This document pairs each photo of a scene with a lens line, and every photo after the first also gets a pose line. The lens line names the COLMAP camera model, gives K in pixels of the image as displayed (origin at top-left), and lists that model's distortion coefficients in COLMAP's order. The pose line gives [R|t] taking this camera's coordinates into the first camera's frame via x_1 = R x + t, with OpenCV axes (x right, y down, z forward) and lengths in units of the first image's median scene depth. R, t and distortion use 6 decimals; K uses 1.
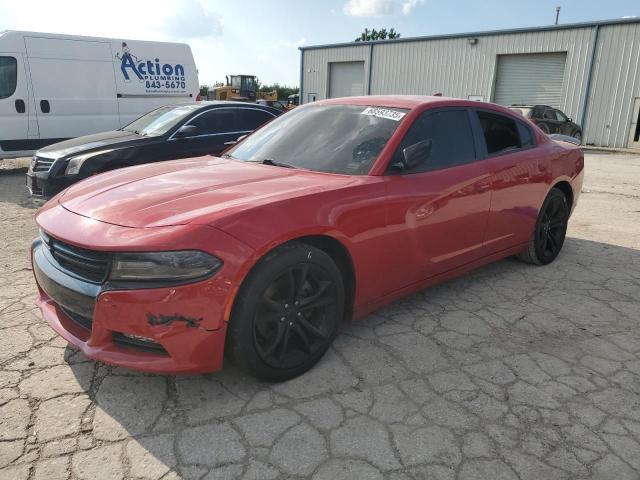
lens RADIAL K [[489.6, 0, 318.9], [0, 489.6, 239.9], [0, 0, 1]] dist [0.016959, -0.002662]
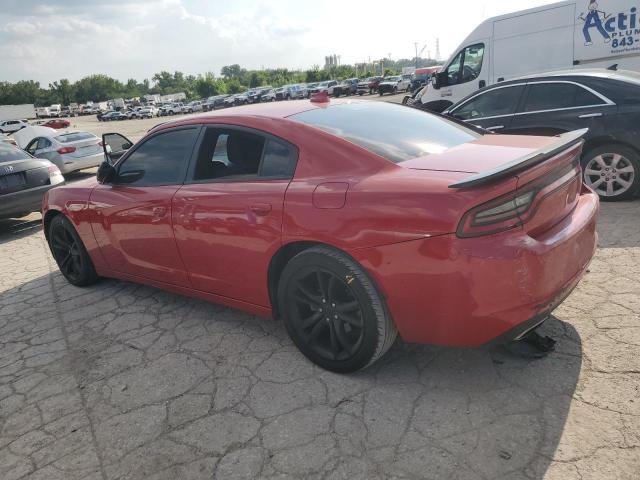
lens RADIAL K [[489.6, 0, 319.2], [0, 489.6, 240.9], [0, 0, 1]] dist [0.016959, -0.002662]
pose [[0.154112, 0.259328, -0.953414, 0.472462], [-0.154516, 0.959395, 0.235978, -0.117799], [0.975897, 0.110951, 0.187925, 0.401427]]
